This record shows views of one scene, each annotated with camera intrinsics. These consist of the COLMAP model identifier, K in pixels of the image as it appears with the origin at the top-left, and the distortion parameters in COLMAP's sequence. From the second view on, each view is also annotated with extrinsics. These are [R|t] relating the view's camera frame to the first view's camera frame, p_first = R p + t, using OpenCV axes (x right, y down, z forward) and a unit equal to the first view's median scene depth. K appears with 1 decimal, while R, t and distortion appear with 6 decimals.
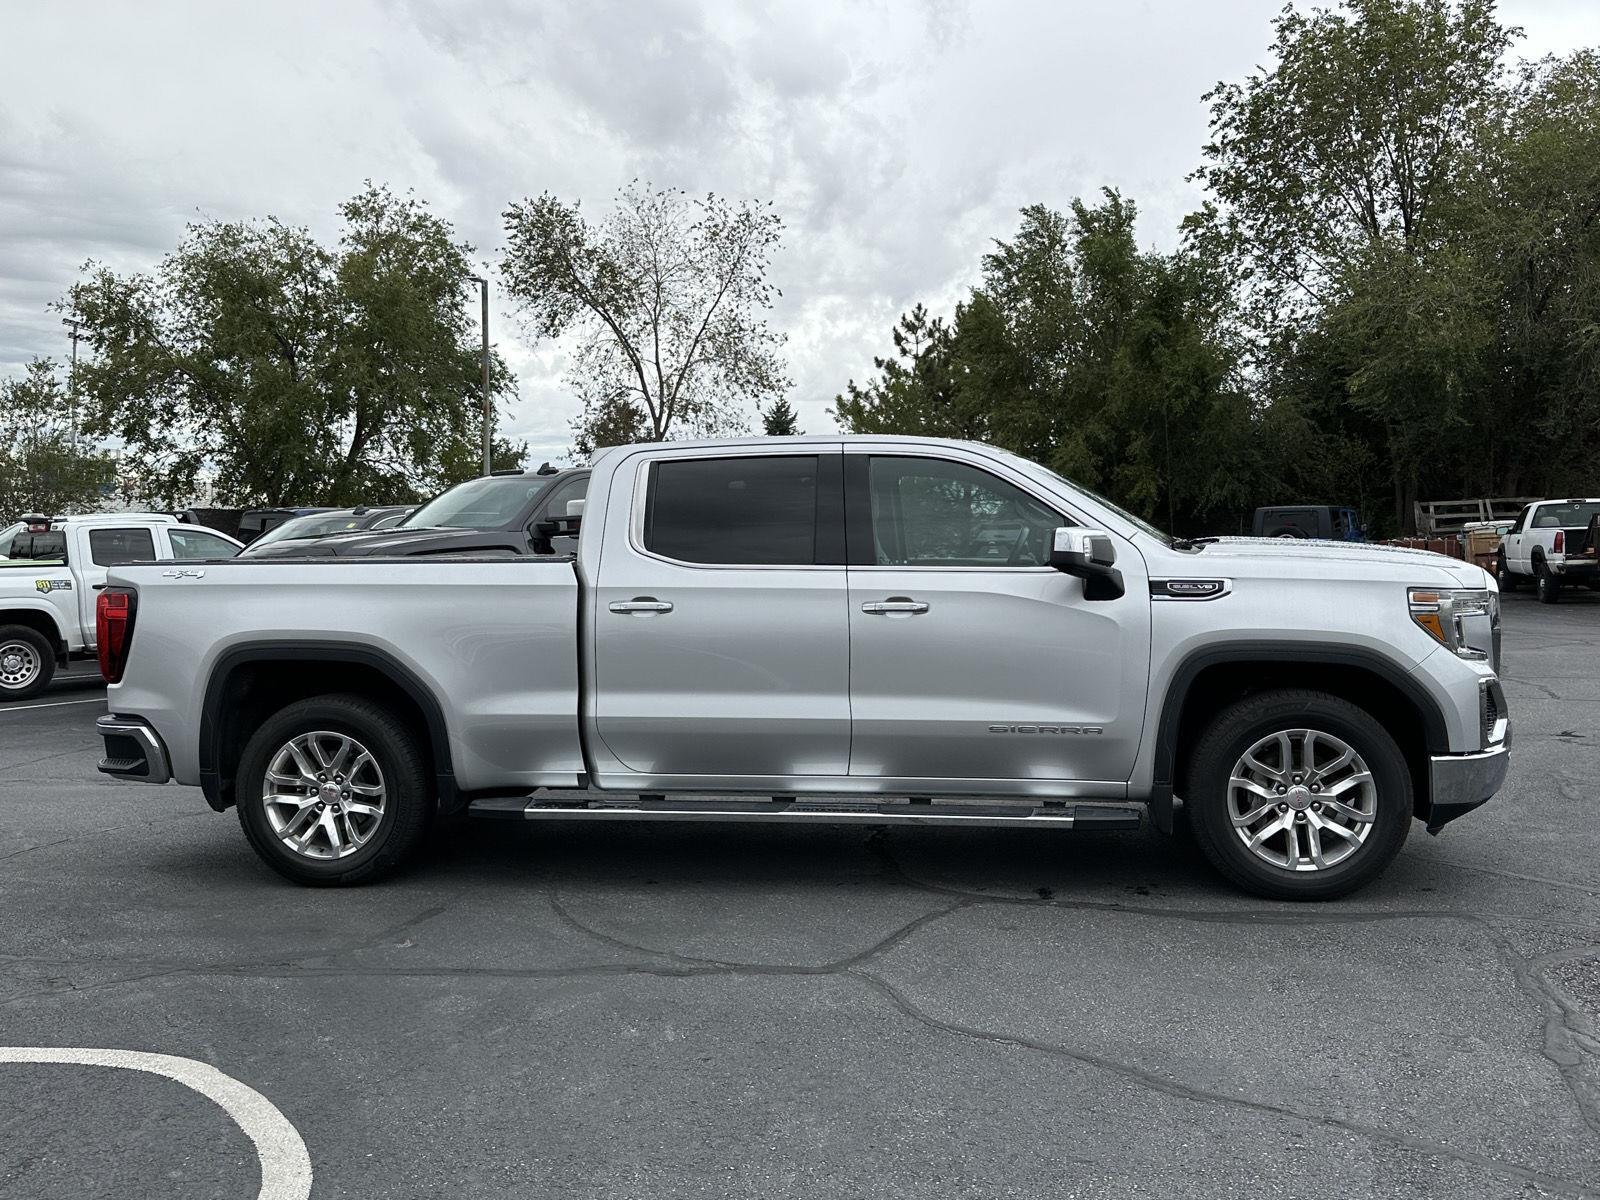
lens RADIAL K [[1380.0, 0, 808.2], [0, 1380.0, 585.9], [0, 0, 1]] dist [0.157245, -0.316062]
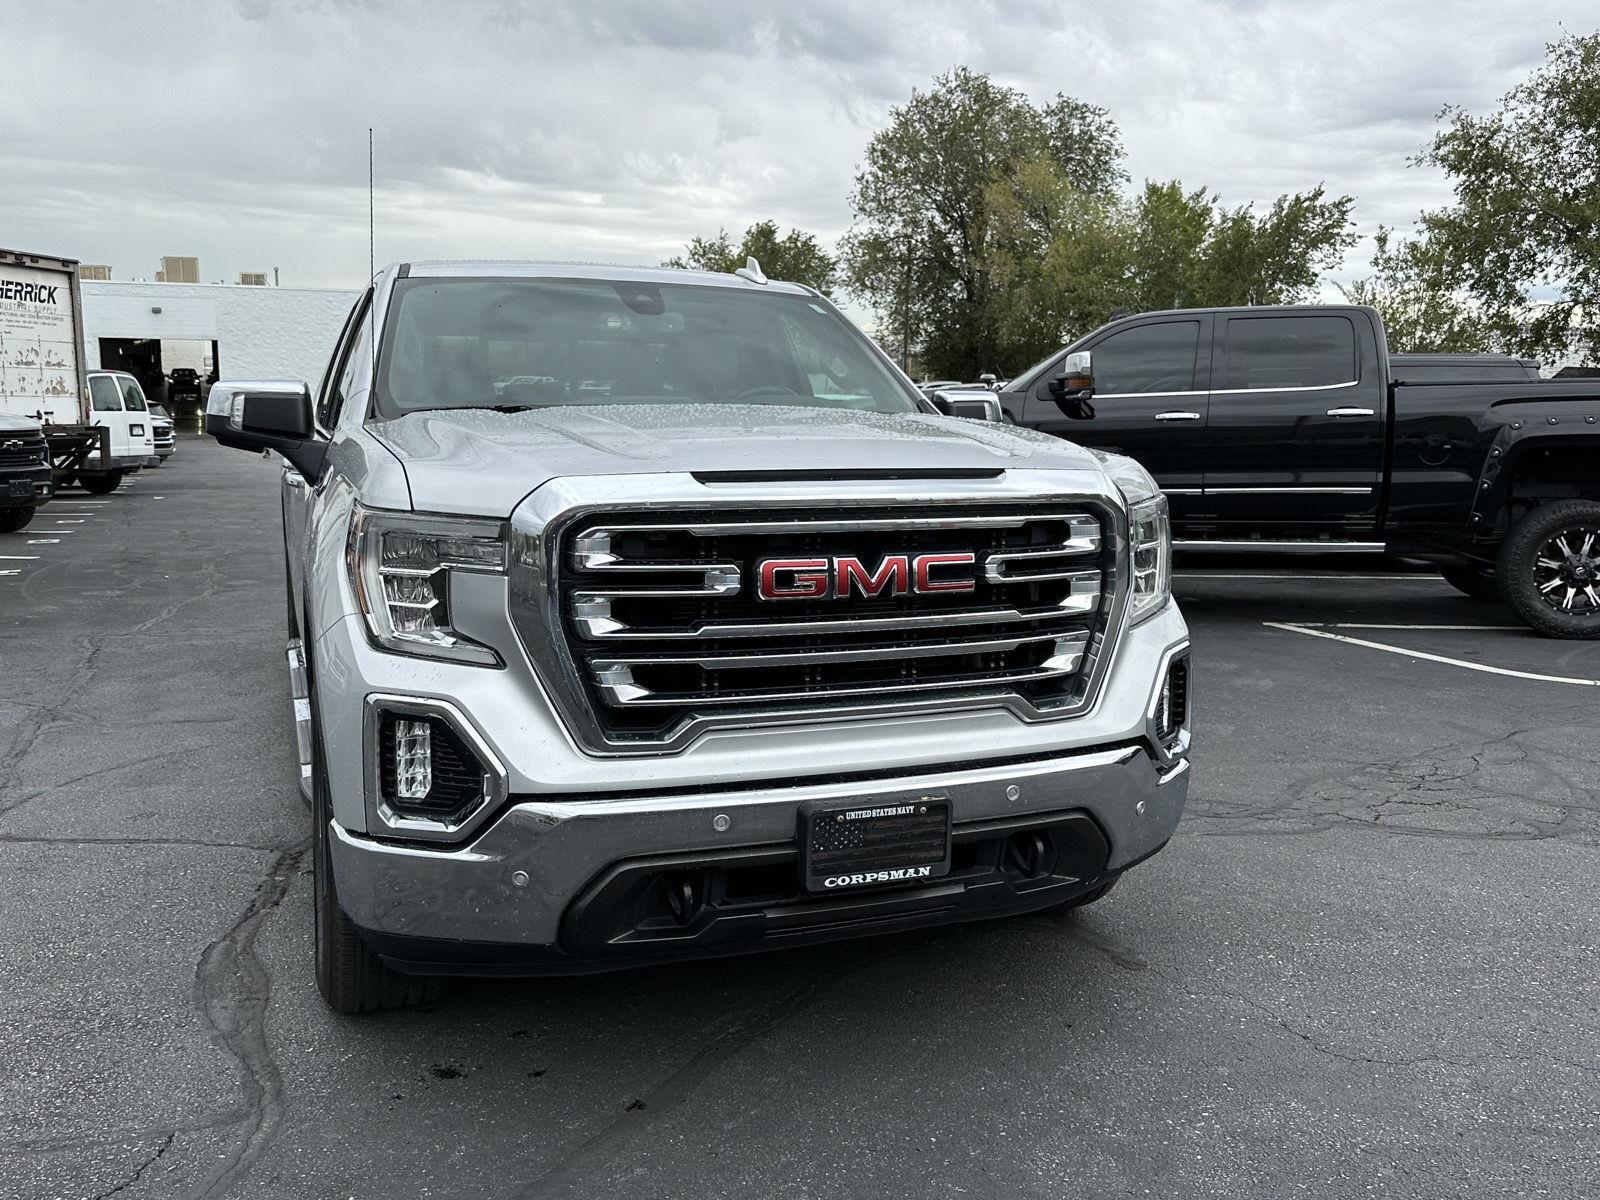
lens RADIAL K [[1381.5, 0, 808.4], [0, 1381.5, 593.0], [0, 0, 1]] dist [0.144590, -0.273394]
pose [[0.480211, 0.134440, -0.866789, 0.147091], [-0.044383, 0.990643, 0.129061, -0.005896], [0.876029, -0.023506, 0.481685, 0.136977]]
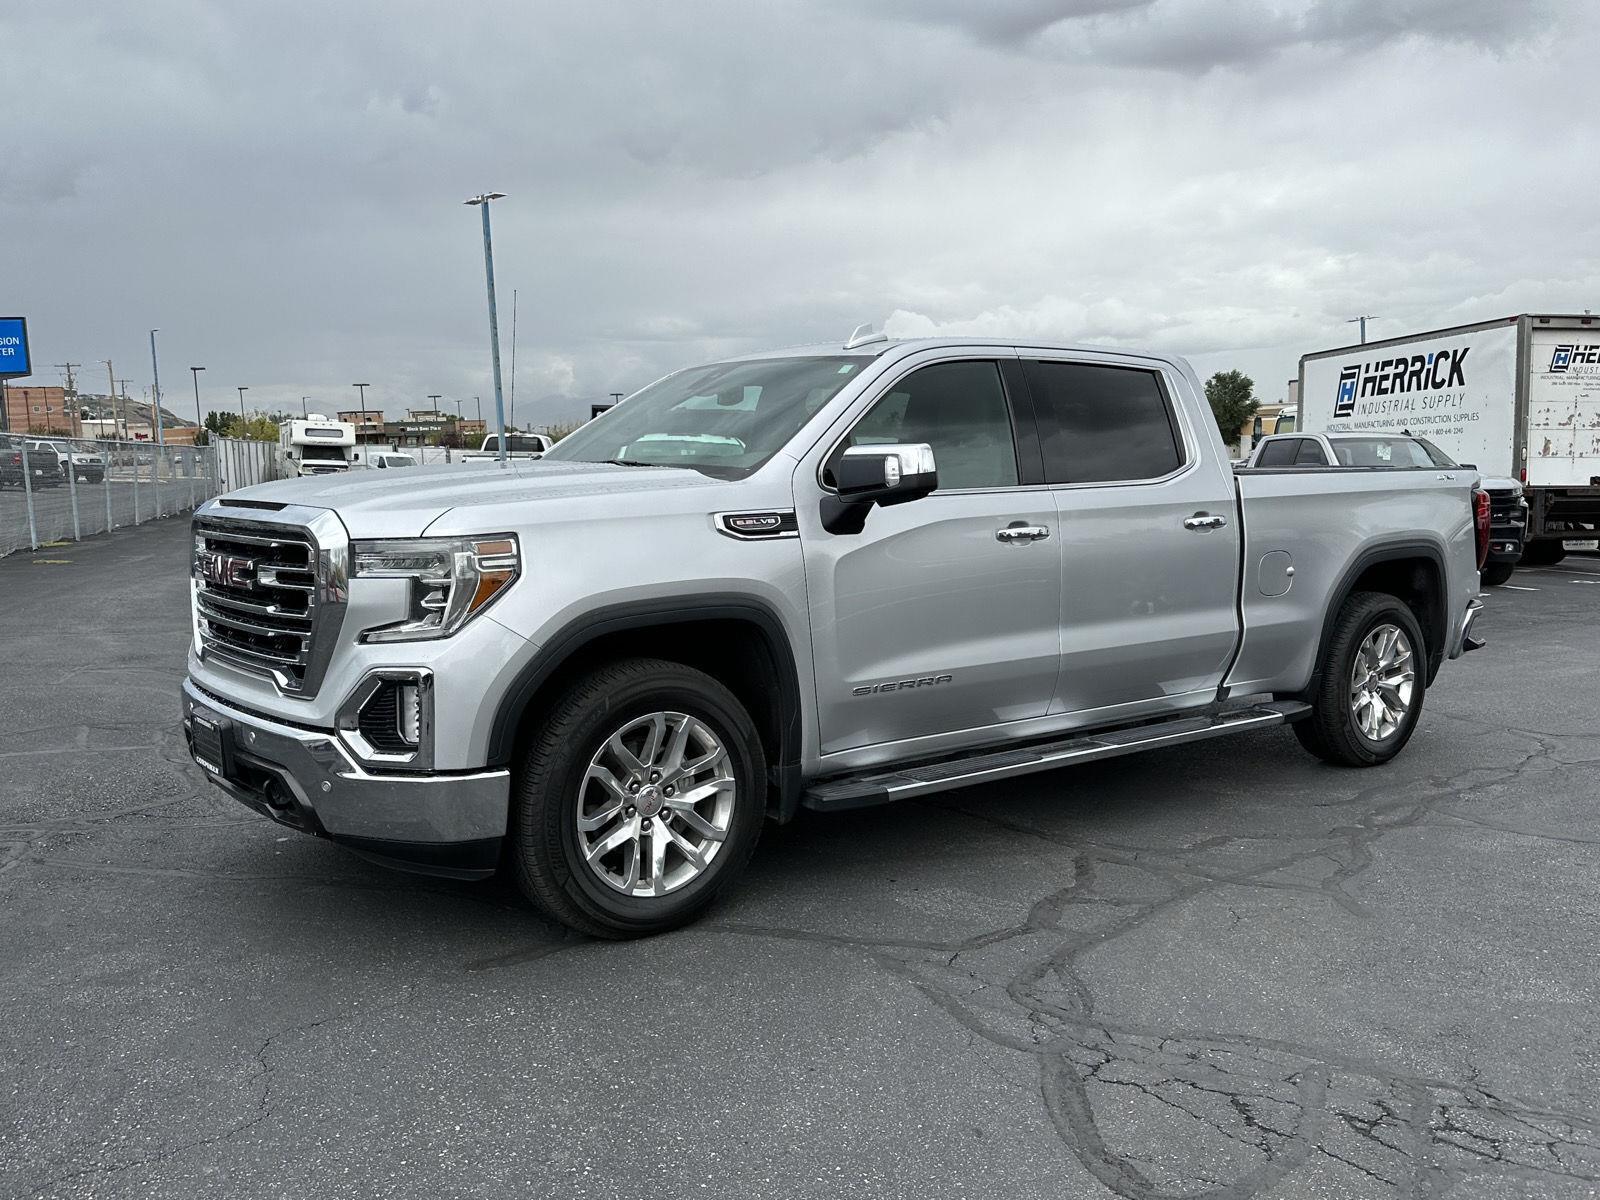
lens RADIAL K [[1378.3, 0, 809.1], [0, 1378.3, 604.9], [0, 0, 1]] dist [0.161555, -0.329657]
pose [[-0.695932, 0.088442, -0.712641, 0.133162], [-0.013067, 0.990663, 0.135707, -0.010786], [0.717989, 0.103755, -0.688278, 0.289272]]
